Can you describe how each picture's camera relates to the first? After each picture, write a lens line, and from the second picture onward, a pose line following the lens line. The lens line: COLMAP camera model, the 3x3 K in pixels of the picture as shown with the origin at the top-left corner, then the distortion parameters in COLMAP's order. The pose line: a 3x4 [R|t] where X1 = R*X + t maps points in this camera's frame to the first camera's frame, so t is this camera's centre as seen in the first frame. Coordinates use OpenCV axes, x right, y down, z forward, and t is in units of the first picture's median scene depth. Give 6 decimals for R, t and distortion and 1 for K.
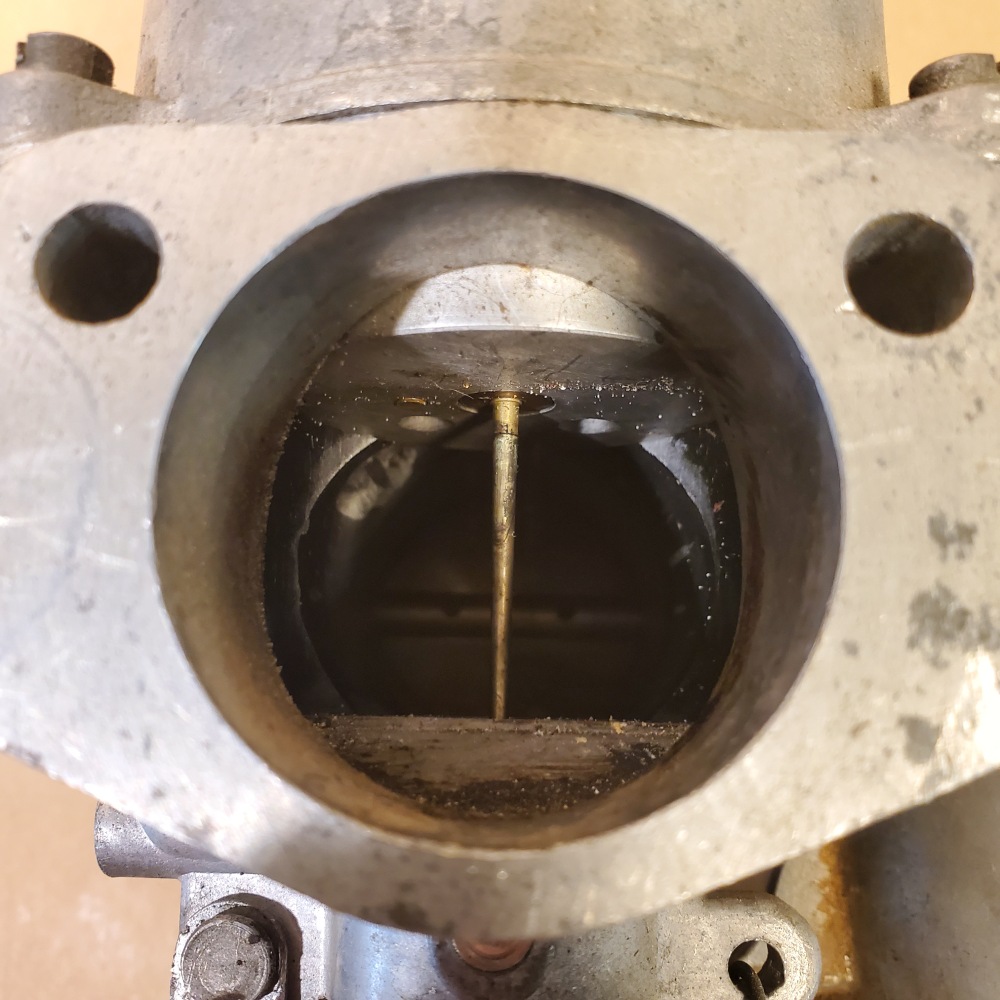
lens RADIAL K [[1087.9, 0, 500.0], [0, 1087.9, 500.0], [0, 0, 1]] dist [0.001137, -0.186447]
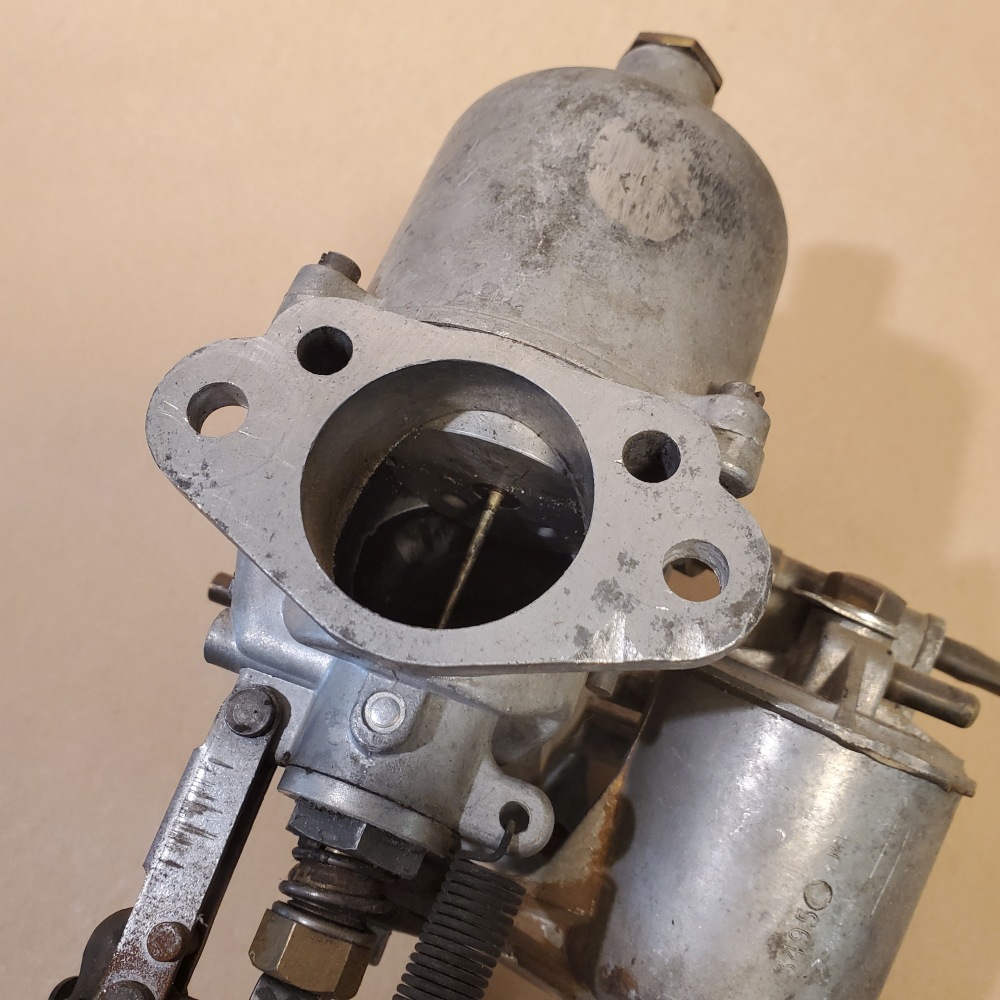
lens RADIAL K [[1091.3, 0, 517.3], [0, 1091.3, 499.1], [0, 0, 1]] dist [0.094785, -0.408575]
pose [[0.943621, 0.301973, -0.135615, 0.381291], [-0.324938, 0.923185, -0.205294, 0.370527], [0.063204, 0.237786, 0.969259, -1.036958]]
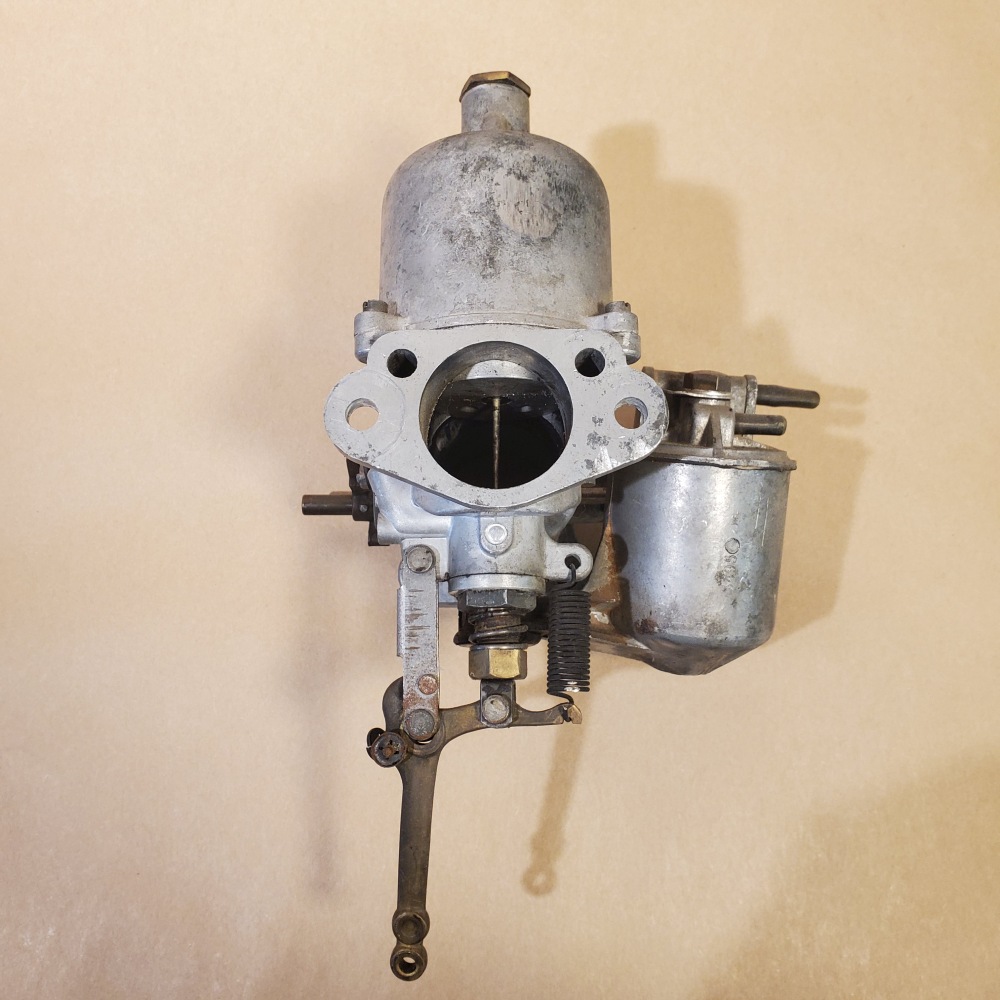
lens RADIAL K [[1095.1, 0, 500.0], [0, 1095.1, 500.0], [0, 0, 1]] dist [0.232711, -0.822946]
pose [[0.999617, -0.020084, 0.019031, -0.065760], [0.020907, 0.998810, -0.044060, 0.448690], [-0.018123, 0.044441, 0.998848, -2.867169]]
